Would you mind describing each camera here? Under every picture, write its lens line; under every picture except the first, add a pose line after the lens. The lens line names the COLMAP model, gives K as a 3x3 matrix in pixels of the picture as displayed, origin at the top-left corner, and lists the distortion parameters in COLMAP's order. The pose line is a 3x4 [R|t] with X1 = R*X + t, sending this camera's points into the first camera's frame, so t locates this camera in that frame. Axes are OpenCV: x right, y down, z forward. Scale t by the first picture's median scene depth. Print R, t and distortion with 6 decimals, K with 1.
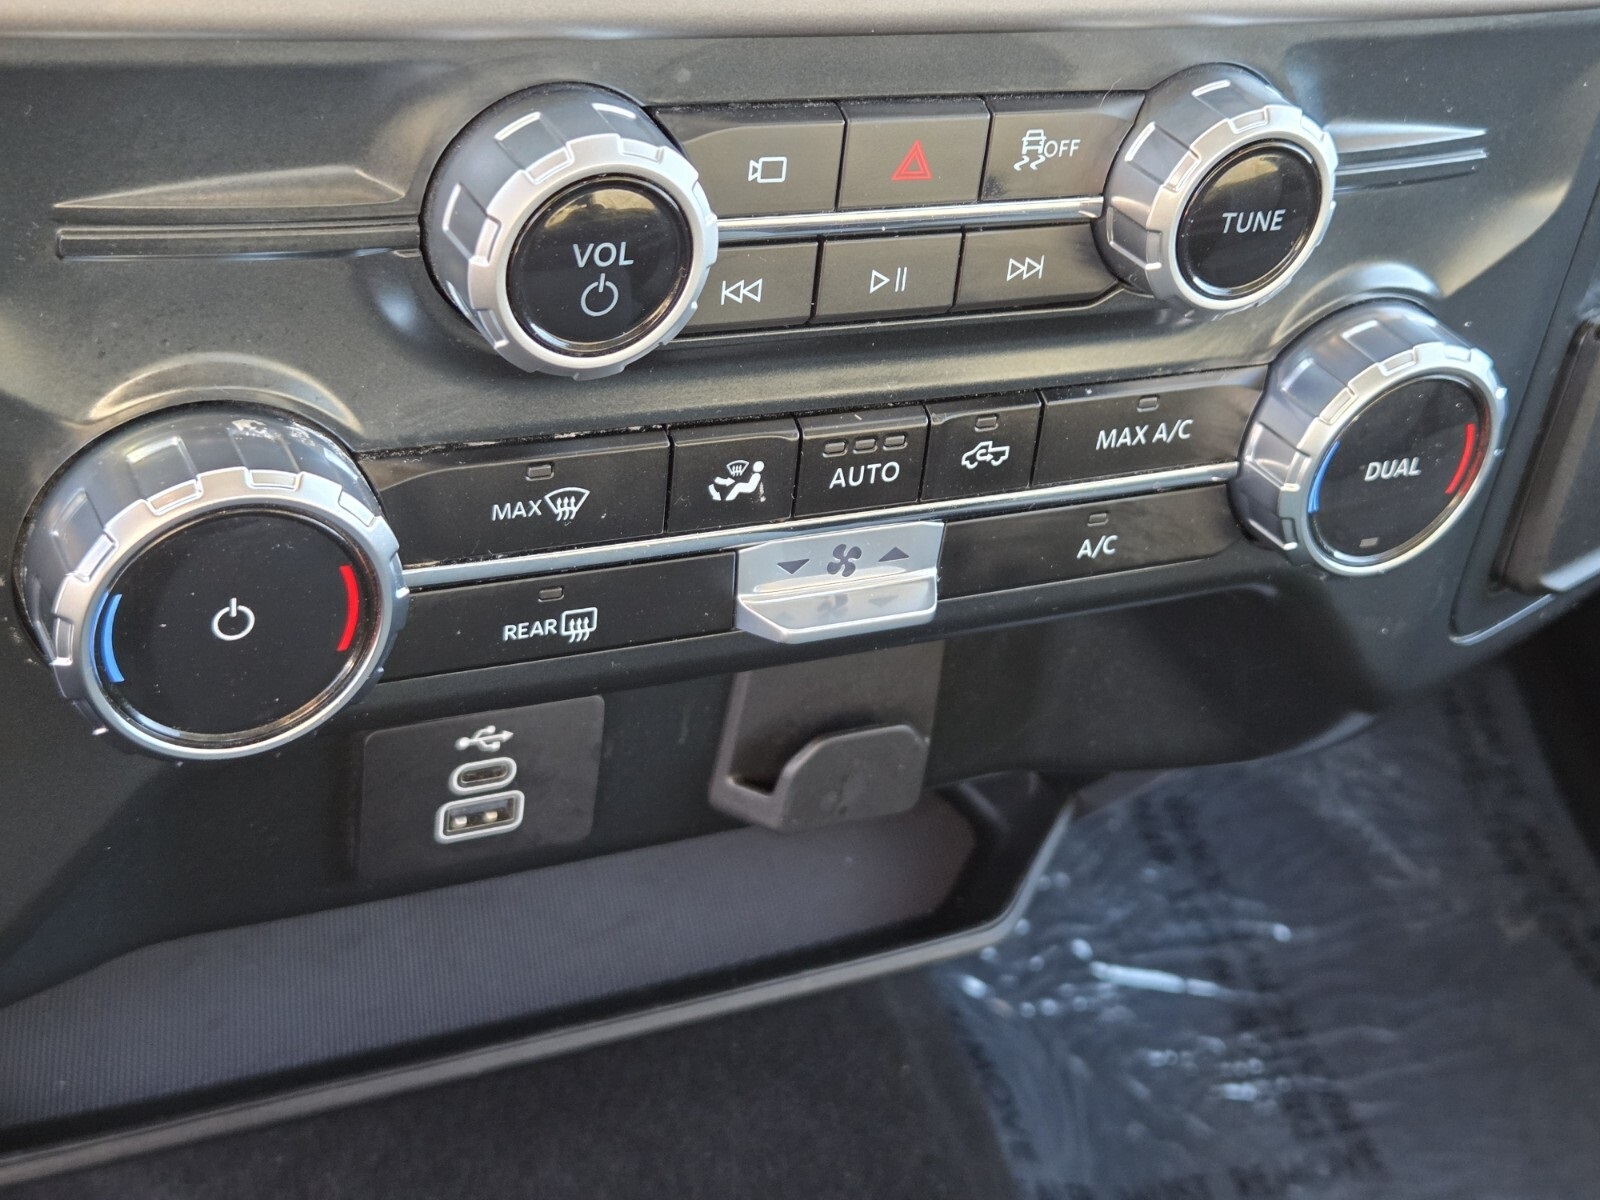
lens RADIAL K [[2211.1, 0, 790.0], [0, 2211.1, 603.5], [0, 0, 1]] dist [0.037664, 0.000000]
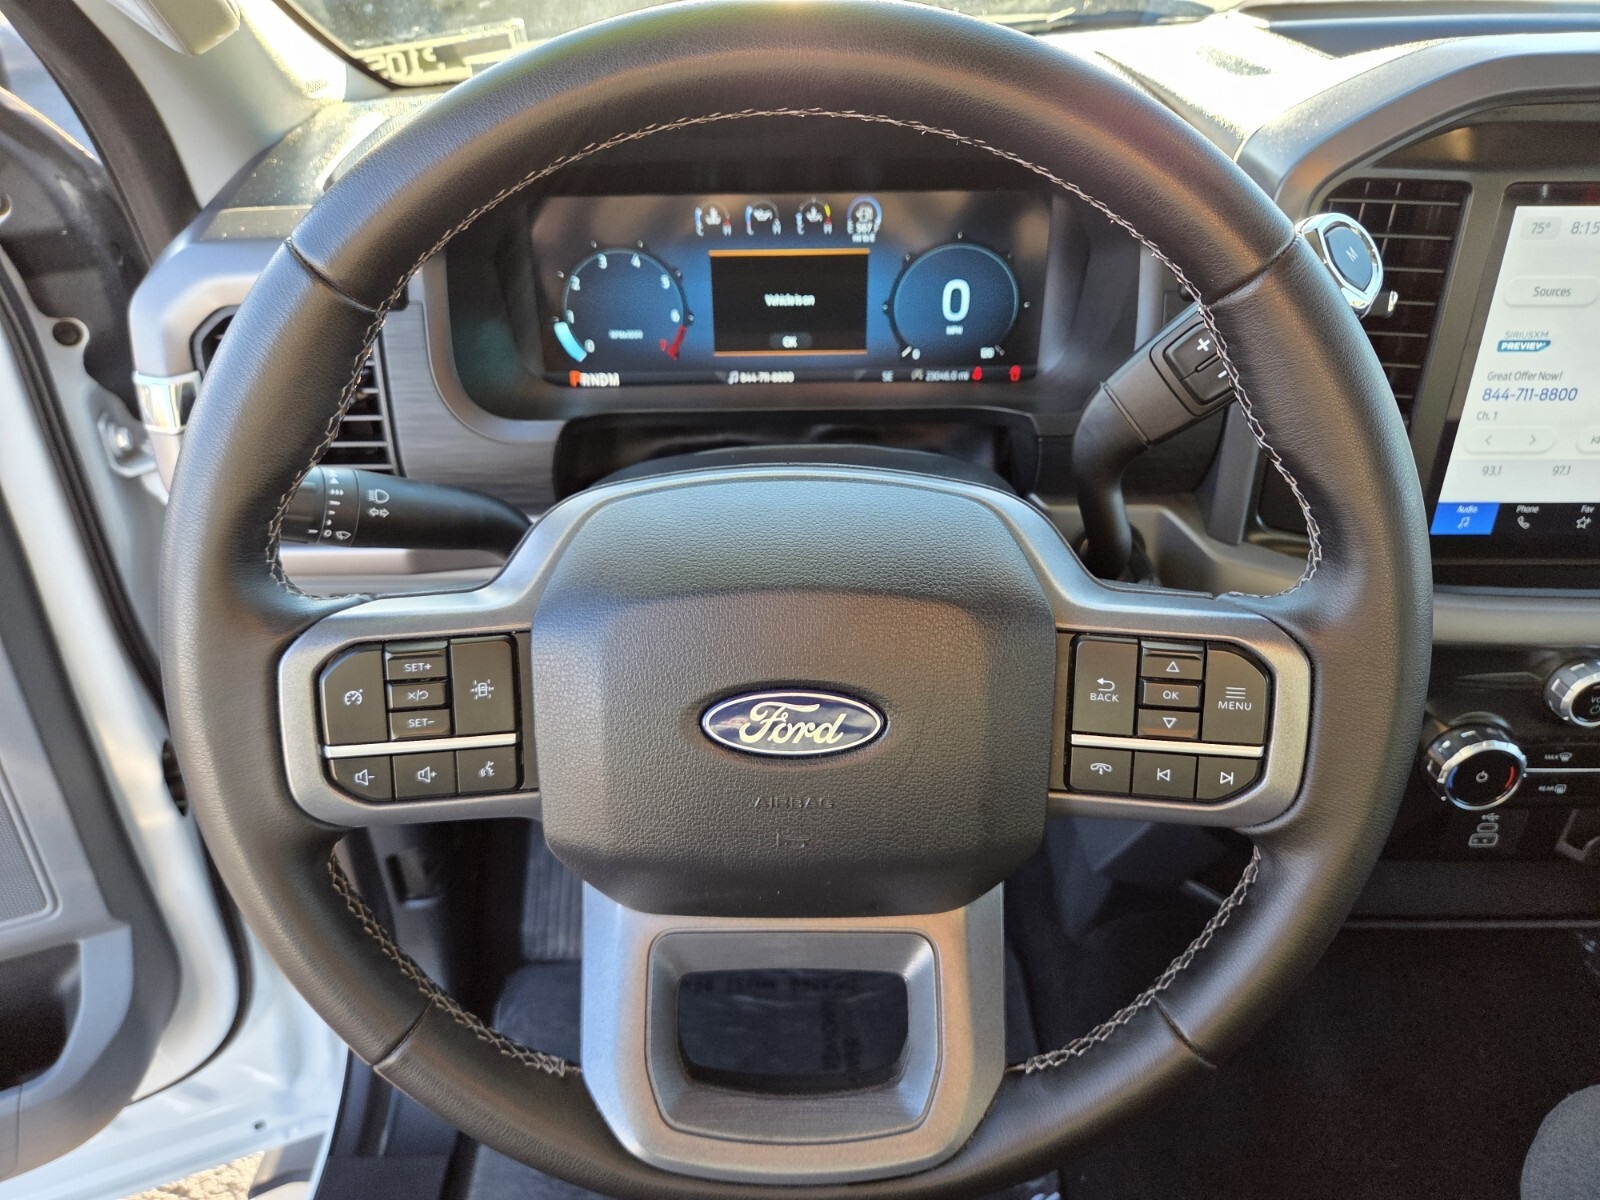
lens RADIAL K [[1124.5, 0, 793.4], [0, 1124.5, 601.2], [0, 0, 1]] dist [0.004317, -0.015175]
pose [[0.881054, 0.074109, -0.467173, -0.378484], [-0.128640, 0.987966, -0.085883, 0.026025], [0.455187, 0.135764, 0.879985, -1.301038]]
